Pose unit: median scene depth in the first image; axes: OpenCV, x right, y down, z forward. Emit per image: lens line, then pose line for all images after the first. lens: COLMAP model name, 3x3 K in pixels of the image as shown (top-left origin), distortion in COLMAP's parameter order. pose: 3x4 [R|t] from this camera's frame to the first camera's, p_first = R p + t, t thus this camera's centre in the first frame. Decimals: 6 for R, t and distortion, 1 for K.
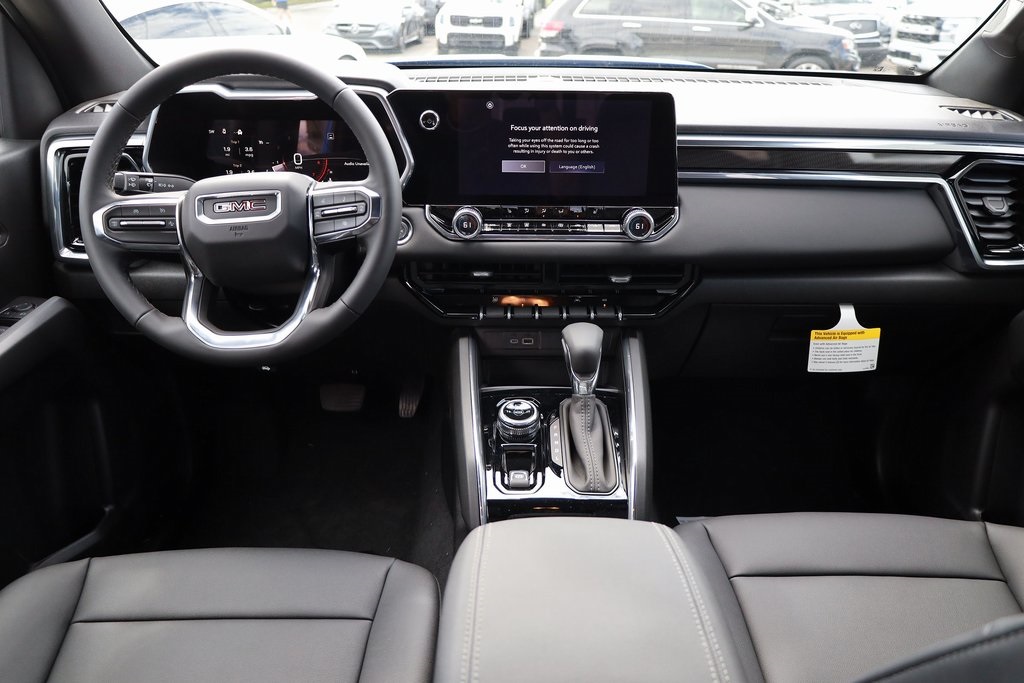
lens RADIAL K [[729.9, 0, 517.1], [0, 729.9, 344.2], [0, 0, 1]] dist [-0.022302, 0.012717]
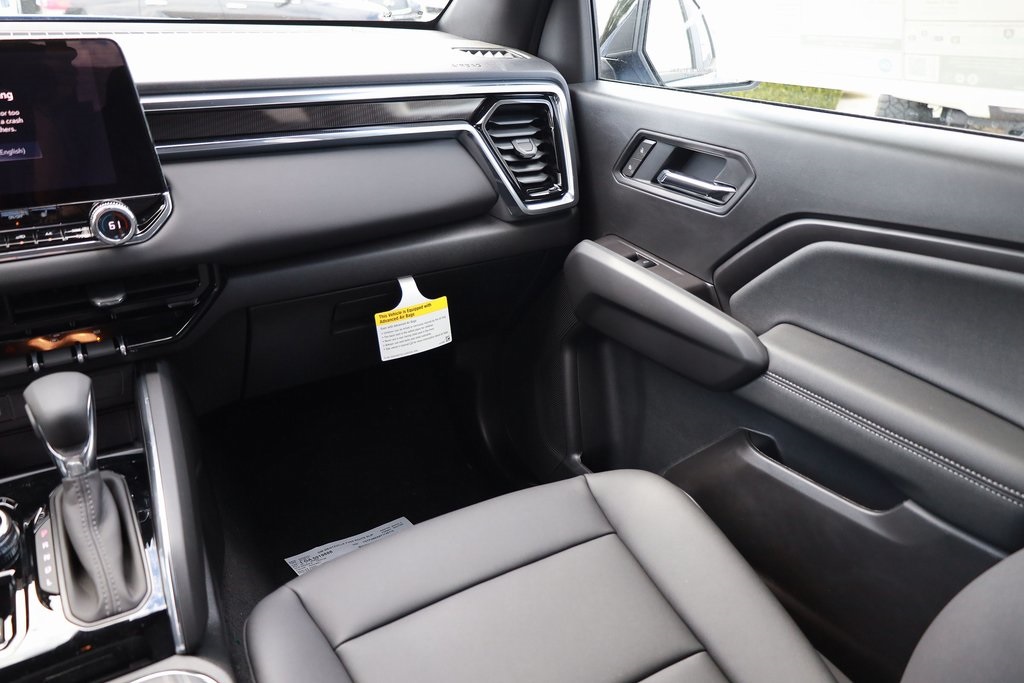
lens RADIAL K [[729.9, 0, 505.0], [0, 729.9, 342.7], [0, 0, 1]] dist [-0.022302, 0.012717]
pose [[0.856431, -0.221301, 0.466424, 0.137458], [0.213300, 0.974427, 0.070675, -0.015349], [-0.470137, 0.038960, 0.881733, 0.181886]]
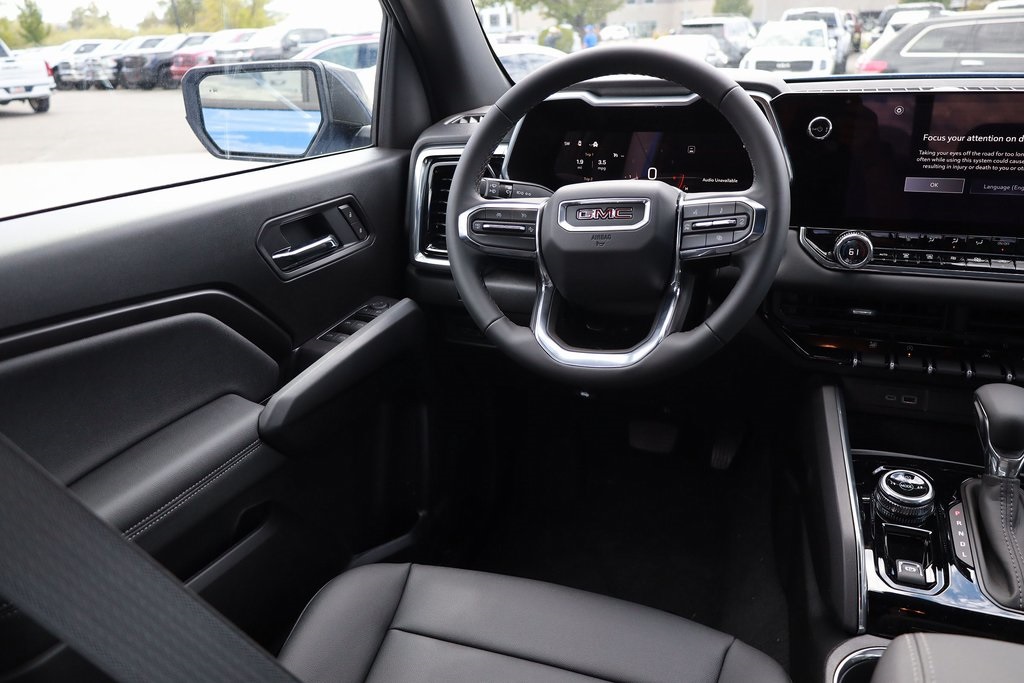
lens RADIAL K [[729.9, 0, 516.1], [0, 729.9, 344.5], [0, 0, 1]] dist [-0.022302, 0.012717]
pose [[0.930913, 0.098353, -0.351749, -0.124384], [-0.119803, 0.992004, -0.039688, 0.021198], [0.345033, 0.079087, 0.935253, 0.095354]]
